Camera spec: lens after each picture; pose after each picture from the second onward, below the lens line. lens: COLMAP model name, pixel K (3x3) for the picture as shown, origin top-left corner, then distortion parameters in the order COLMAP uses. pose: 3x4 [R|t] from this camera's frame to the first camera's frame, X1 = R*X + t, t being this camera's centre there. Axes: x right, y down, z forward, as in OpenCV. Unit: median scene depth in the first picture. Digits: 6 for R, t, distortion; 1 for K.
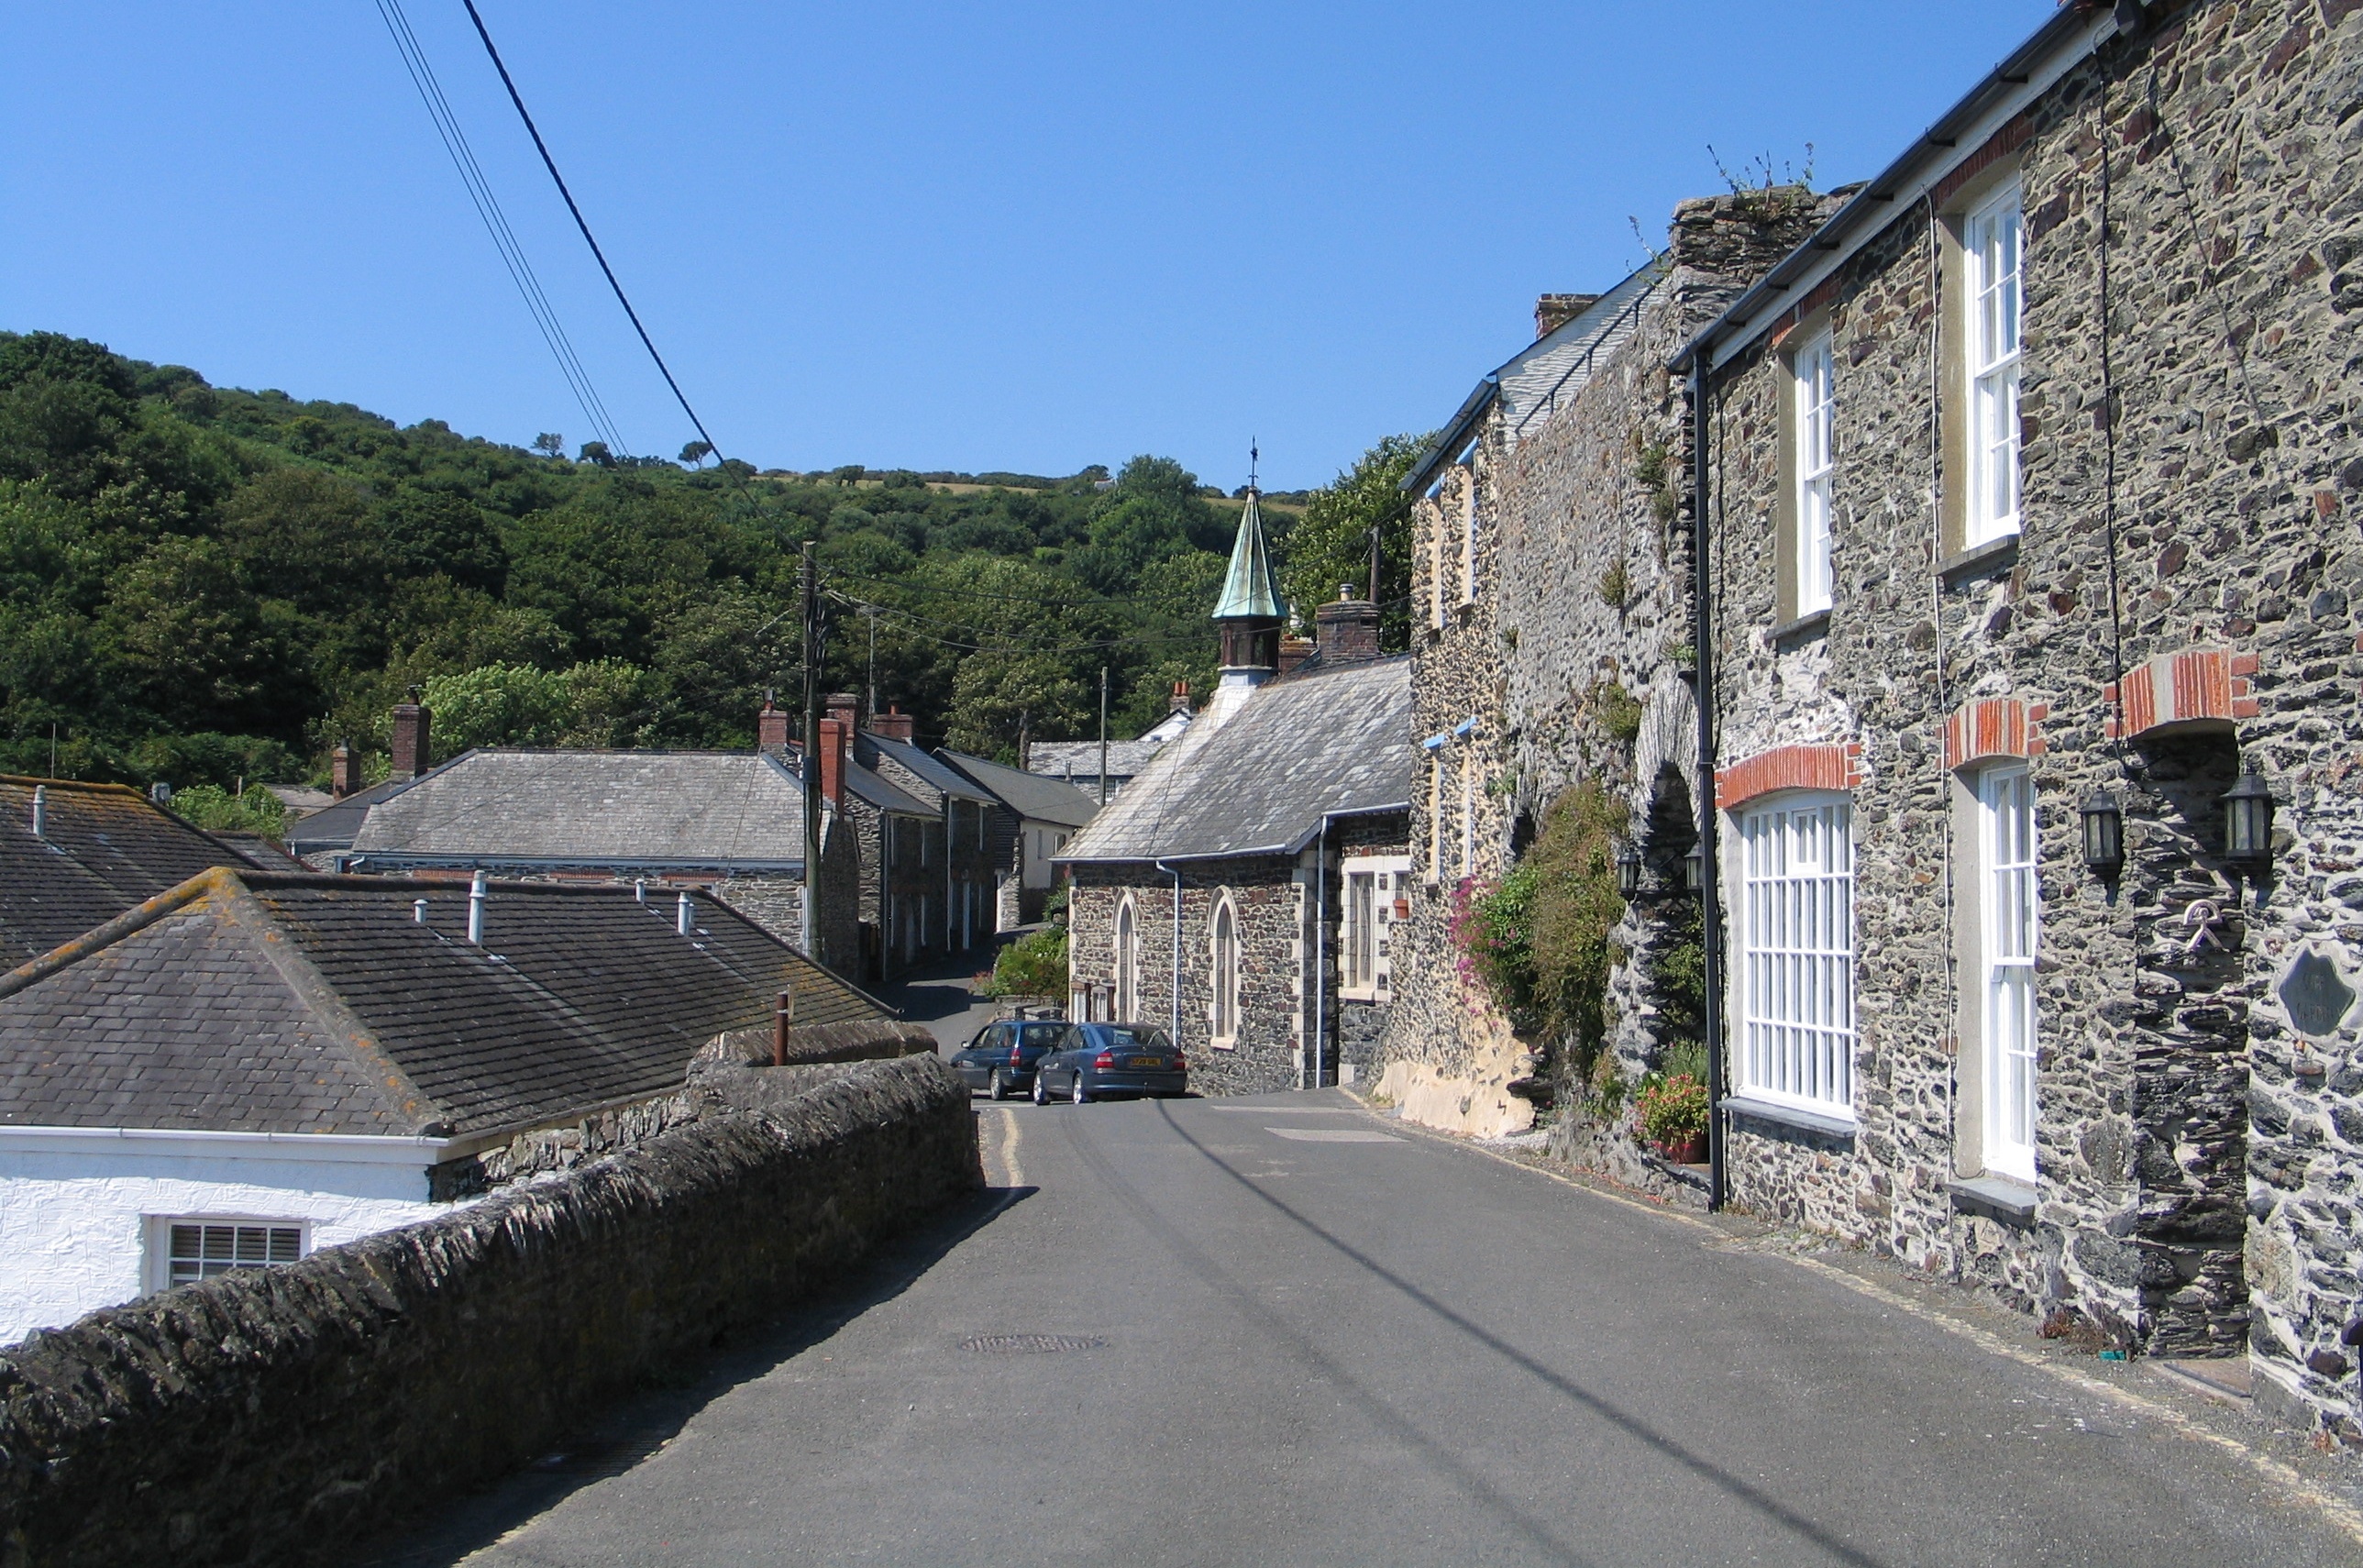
lens RADIAL K [[3290.3, 0, 1183.0], [0, 3290.3, 780.2], [0, 0, 1]] dist [-0.024425, 0.000000]
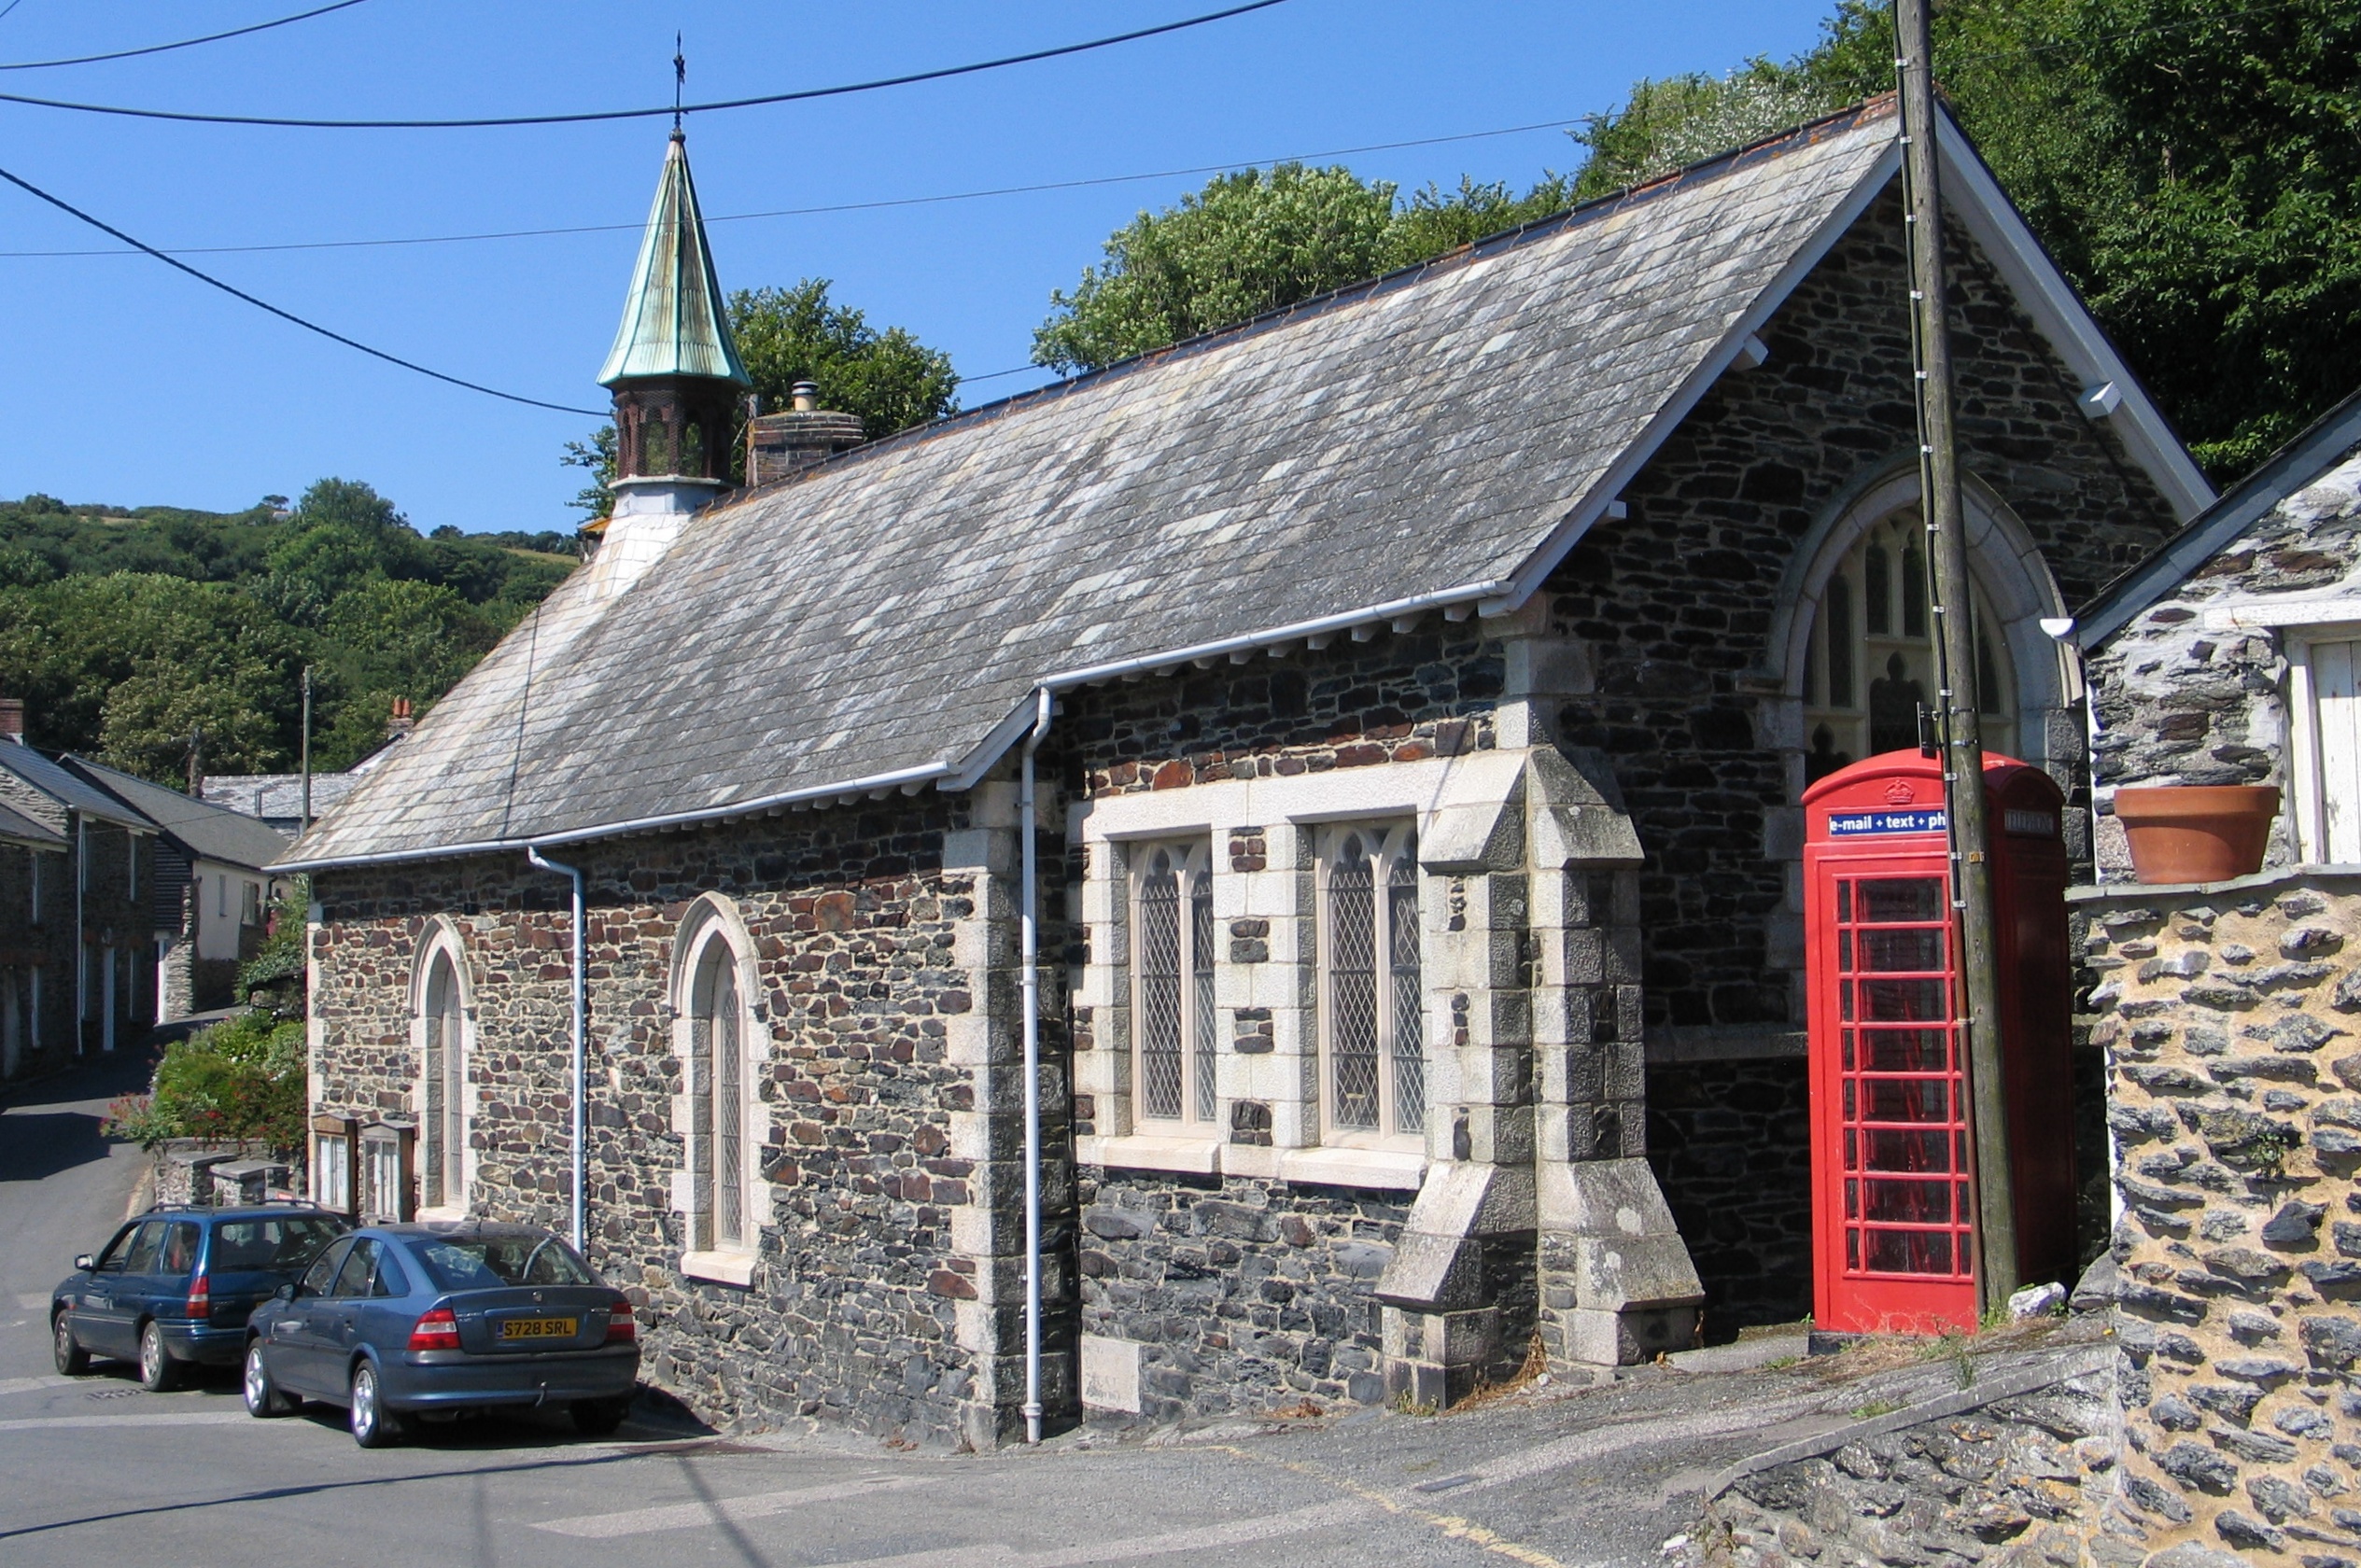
lens RADIAL K [[3287.1, 0, 1181.4], [0, 3287.1, 795.9], [0, 0, 1]] dist [-0.024425, 0.000000]
pose [[0.969992, -0.007742, 0.243013, -0.028809], [0.012609, 0.999750, -0.018480, 0.025731], [-0.242809, 0.020990, 0.969847, 0.526790]]
